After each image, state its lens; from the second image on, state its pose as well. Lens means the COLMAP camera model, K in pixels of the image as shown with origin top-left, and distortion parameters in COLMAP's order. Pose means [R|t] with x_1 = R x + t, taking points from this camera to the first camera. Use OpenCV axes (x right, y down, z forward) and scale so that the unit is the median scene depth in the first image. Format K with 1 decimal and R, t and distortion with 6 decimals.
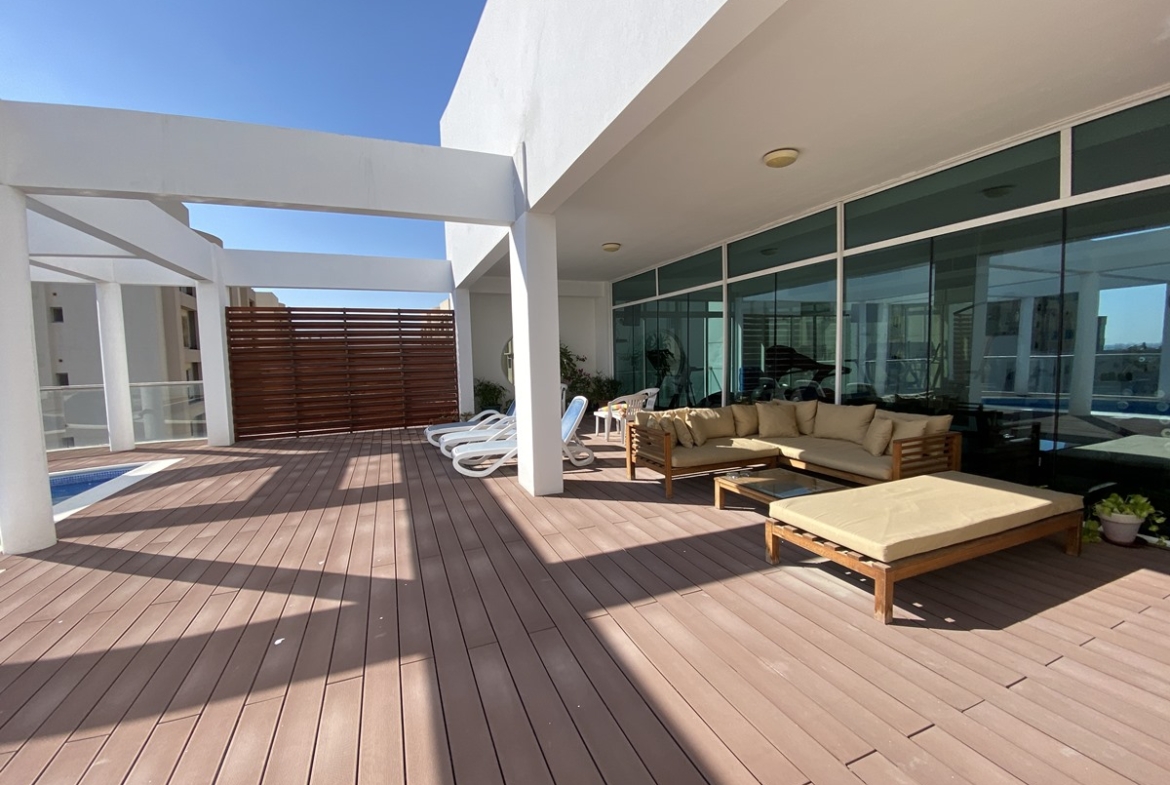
lens RADIAL K [[473.1, 0, 585.0], [0, 473.1, 392.5], [0, 0, 1]] dist [0.022316, -0.000044]
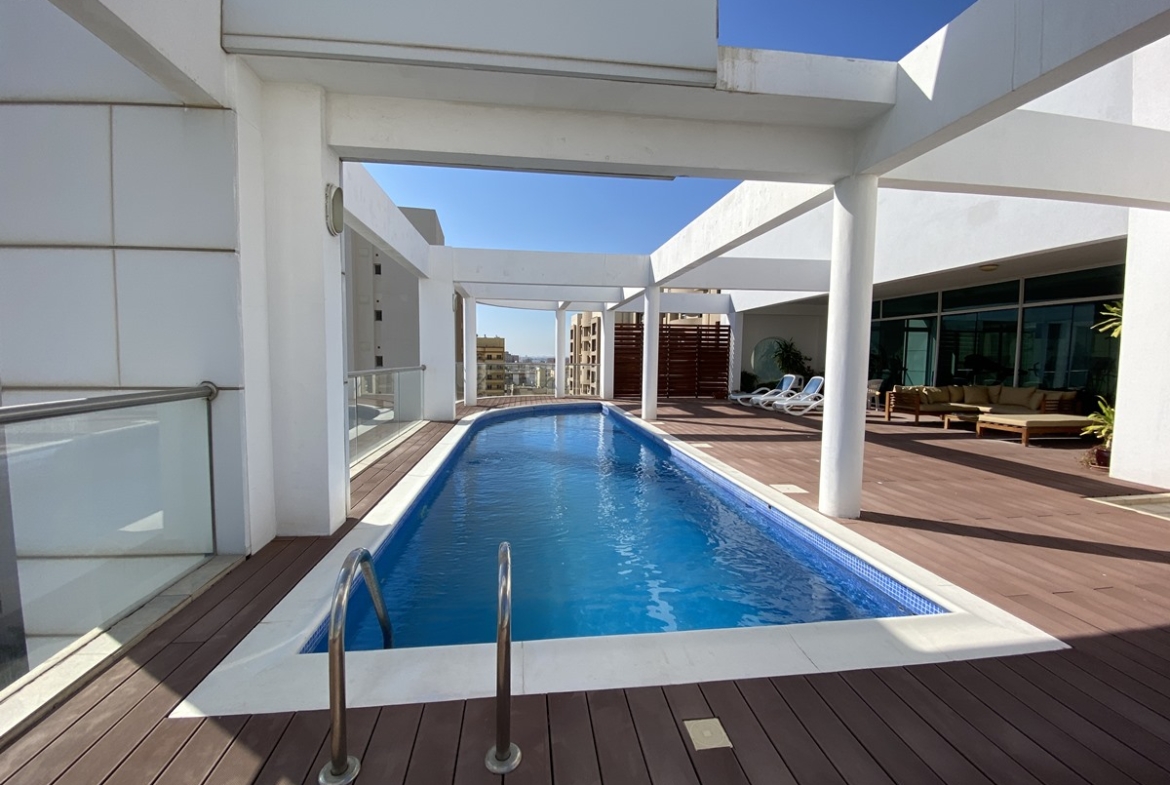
lens RADIAL K [[471.9, 0, 587.8], [0, 471.9, 388.8], [0, 0, 1]] dist [0.002571, -0.000093]
pose [[0.964820, 0.055429, -0.257004, -0.505322], [-0.056640, 0.998391, 0.002695, 0.096887], [0.256740, 0.011957, 0.966407, -1.017378]]
